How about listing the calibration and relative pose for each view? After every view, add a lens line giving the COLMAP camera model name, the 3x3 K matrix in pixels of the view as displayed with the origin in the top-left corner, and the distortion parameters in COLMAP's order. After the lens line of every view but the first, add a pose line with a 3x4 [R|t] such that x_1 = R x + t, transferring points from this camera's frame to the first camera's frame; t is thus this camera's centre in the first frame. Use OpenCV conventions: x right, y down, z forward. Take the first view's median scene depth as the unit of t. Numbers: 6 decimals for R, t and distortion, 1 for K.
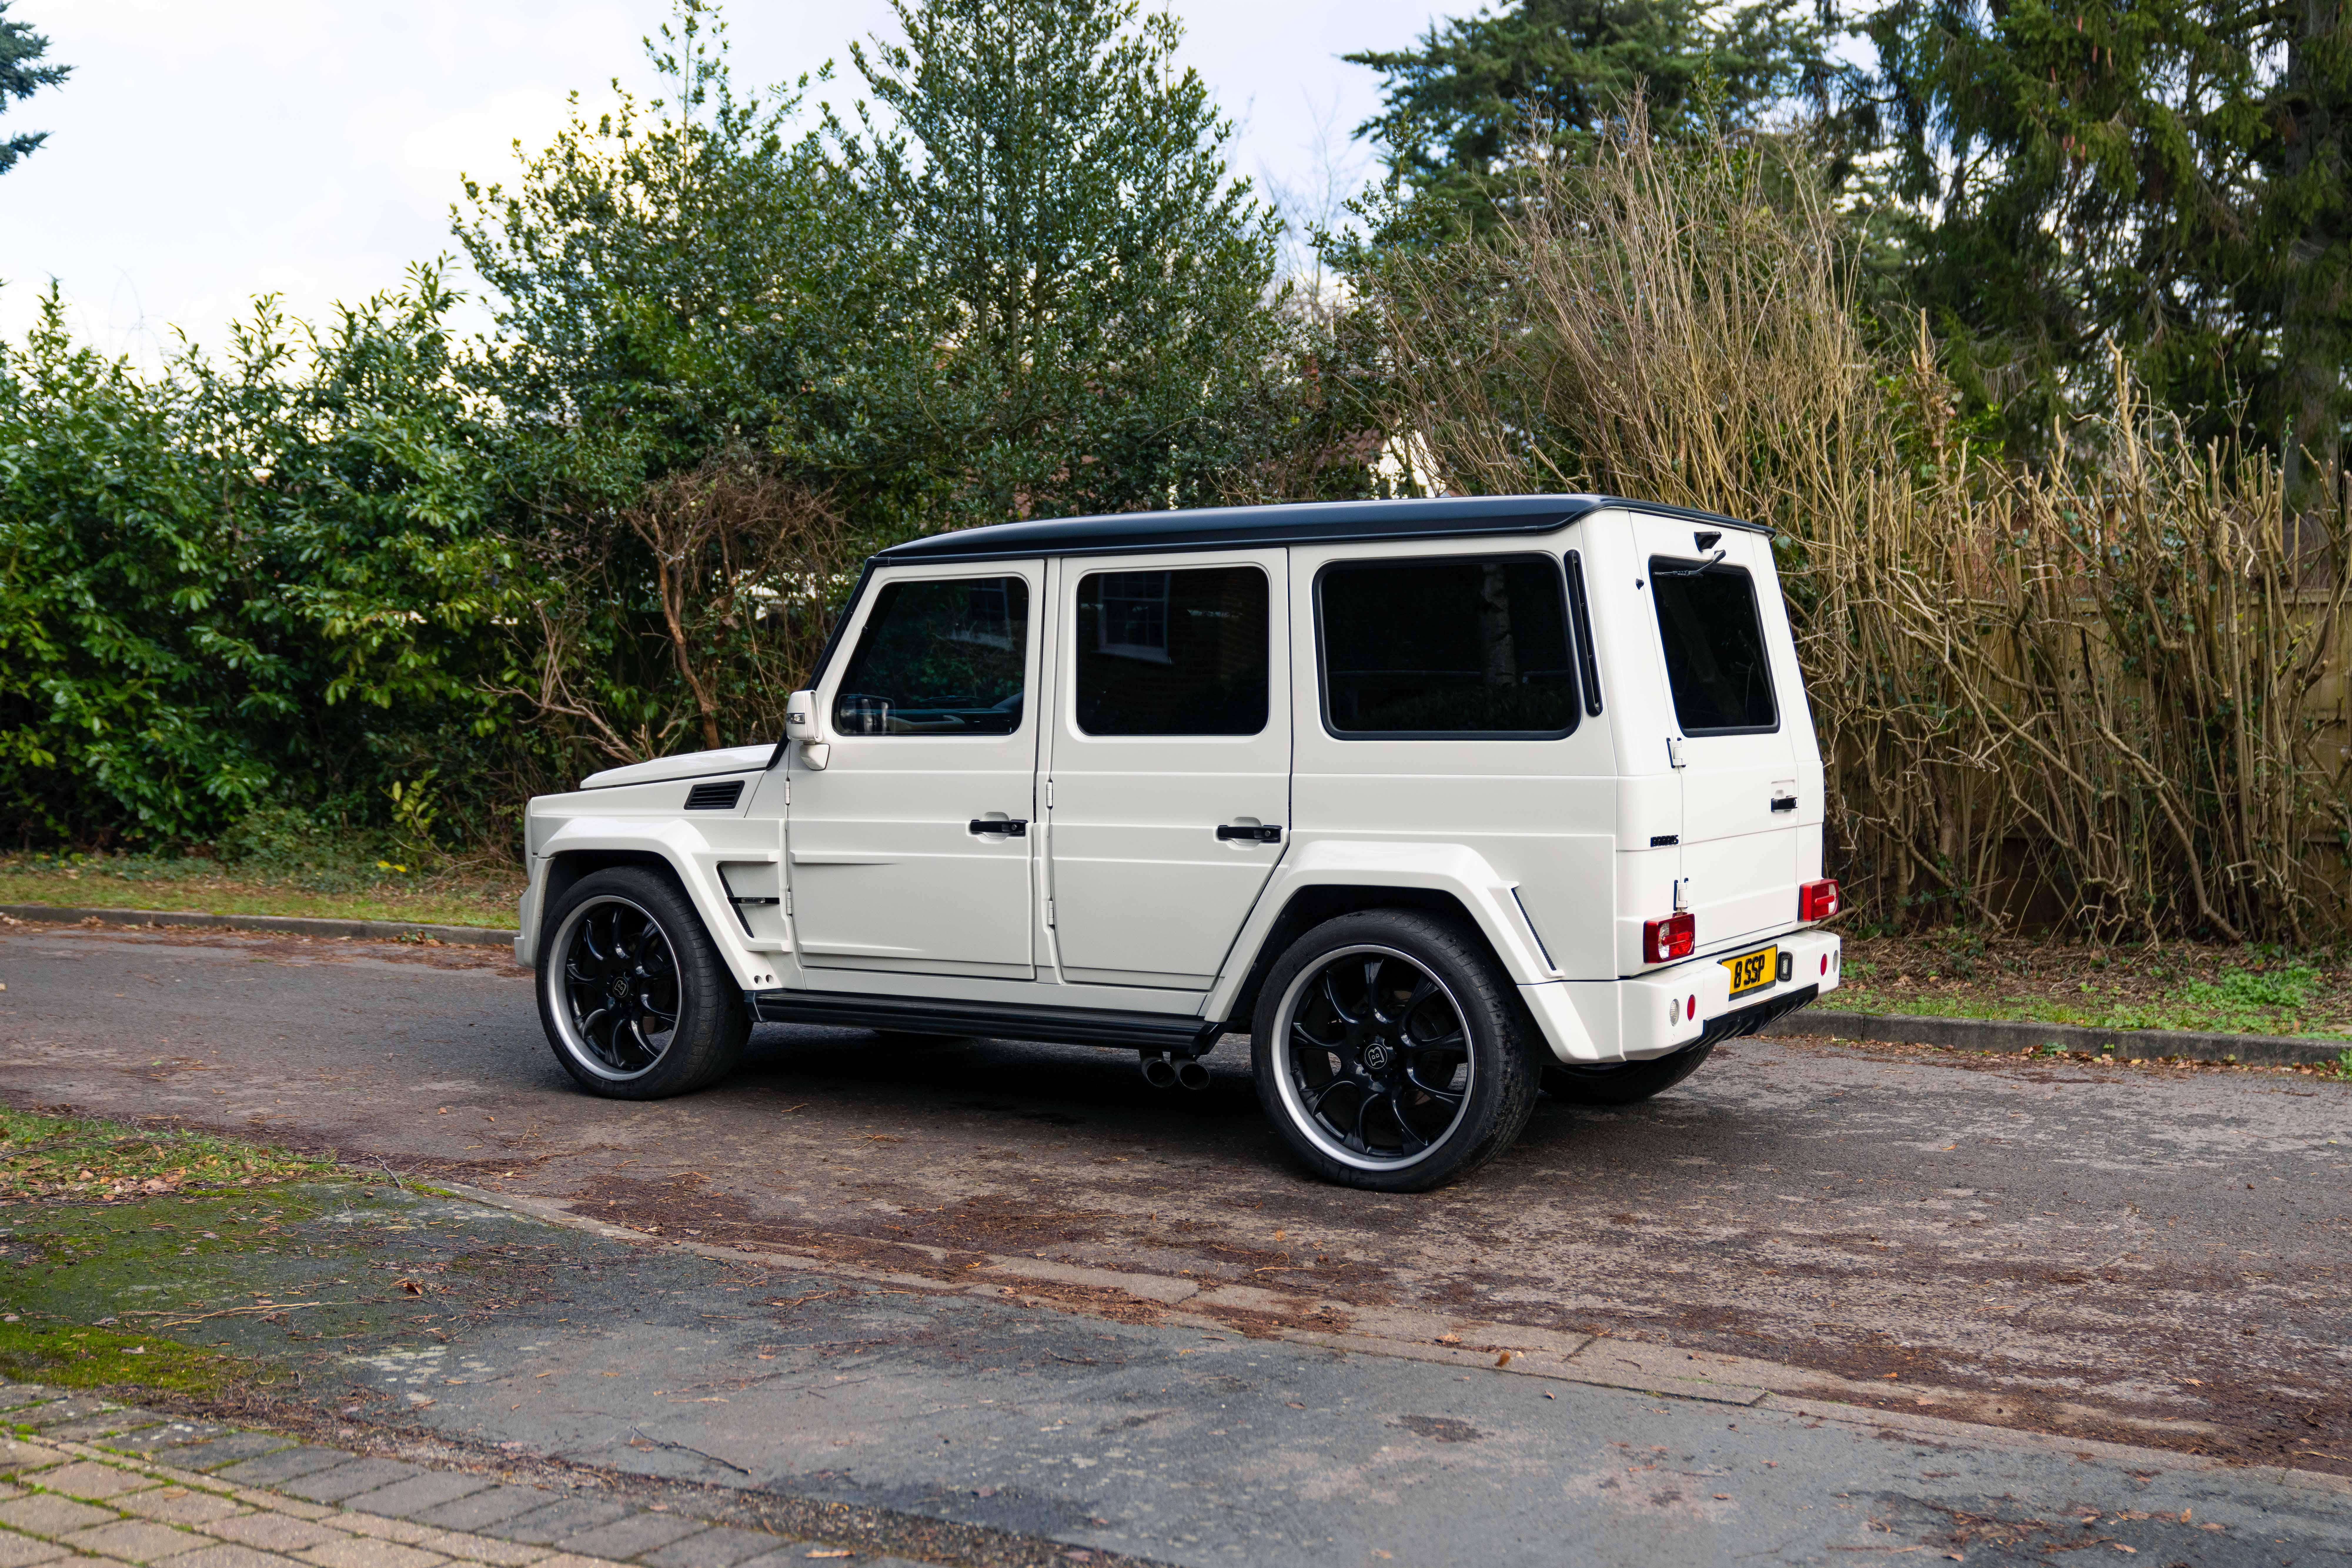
lens RADIAL K [[2489.1, 0, 1178.5], [0, 2489.1, 776.1], [0, 0, 1]] dist [-0.030096, 0.000000]
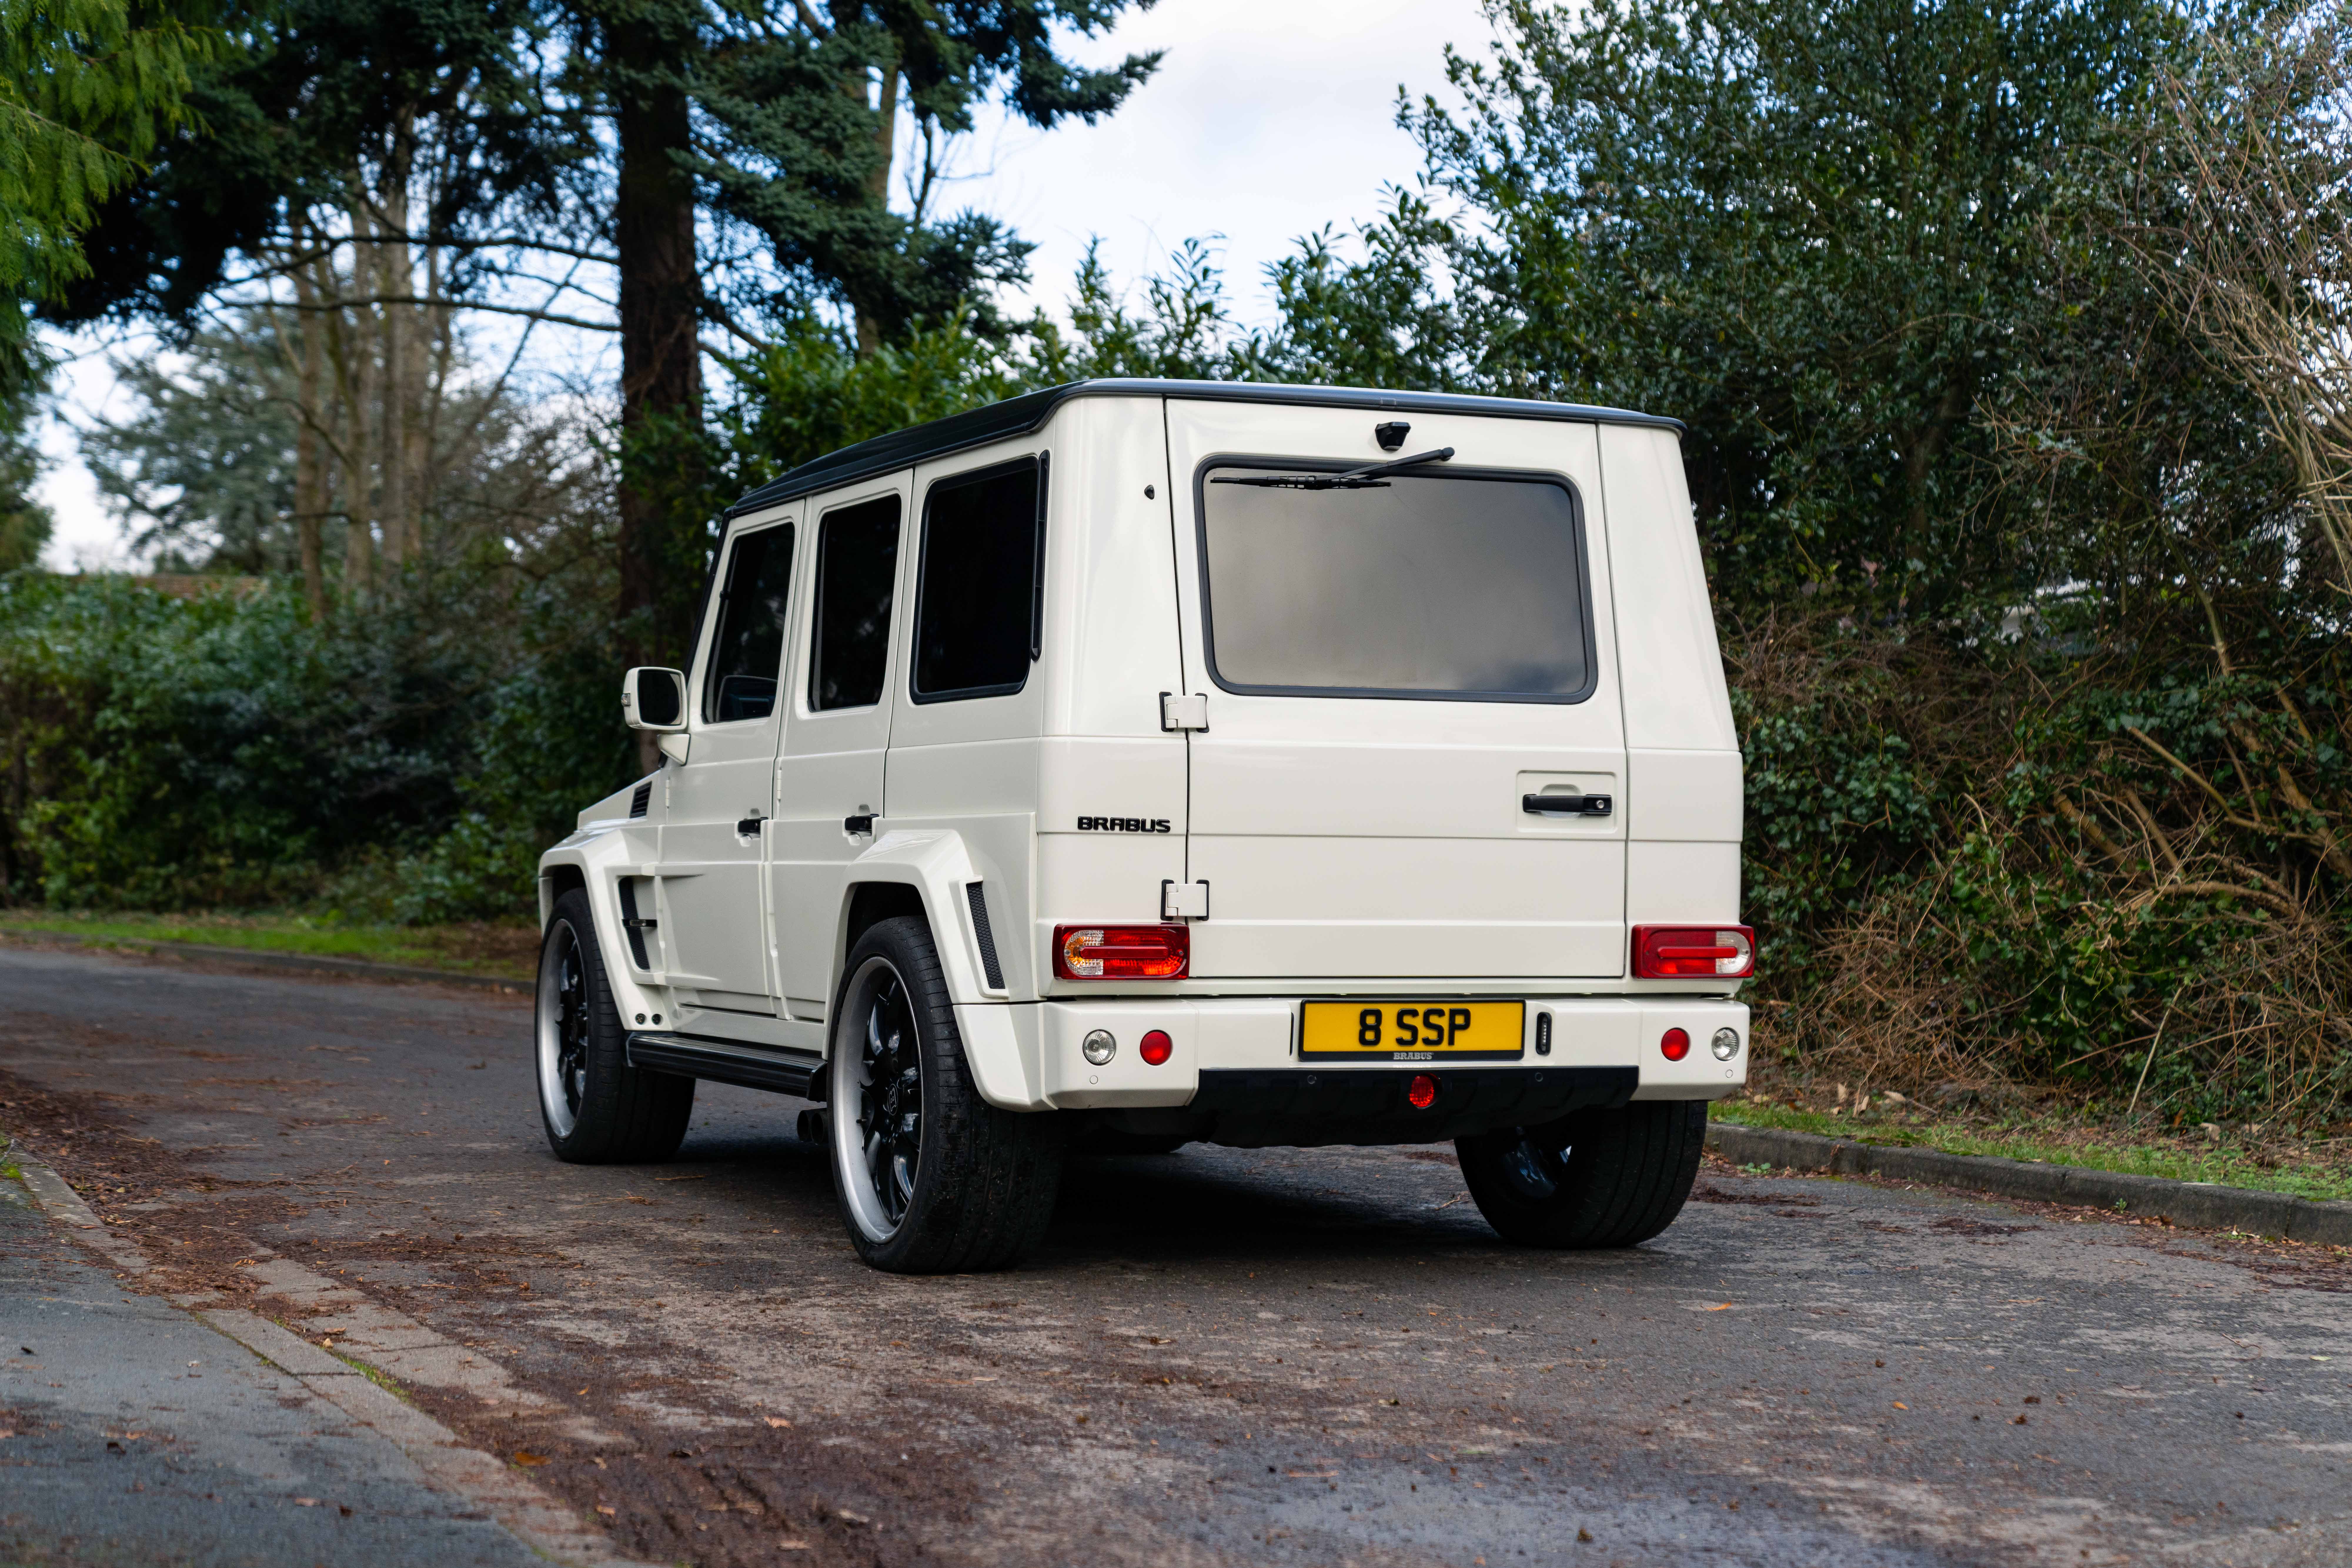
lens RADIAL K [[3995.4, 0, 1166.2], [0, 3995.4, 799.9], [0, 0, 1]] dist [0.078729, 0.000000]
pose [[0.810382, 0.006064, -0.585870, 0.863282], [-0.034122, 0.998738, -0.036861, 0.058933], [0.584907, 0.049863, 0.809566, 0.013675]]
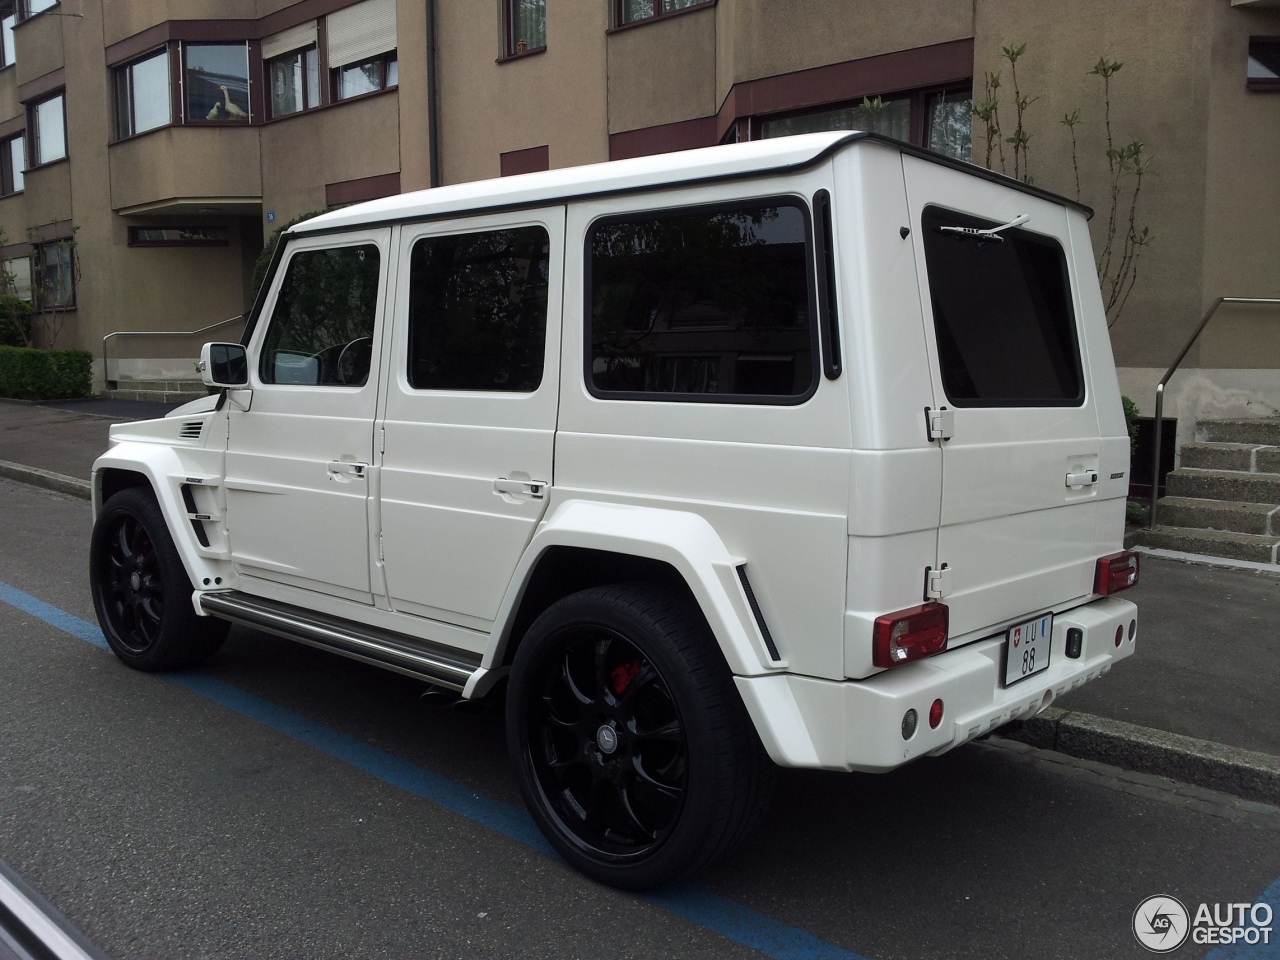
lens RADIAL K [[1111.0, 0, 671.4], [0, 1111.0, 479.9], [0, 0, 1]] dist [0.093840, 0.001513]
pose [[0.985664, 0.045171, -0.162562, 0.163907], [-0.037089, 0.997937, 0.052412, -0.006758], [0.164594, -0.045631, 0.985305, 0.558771]]
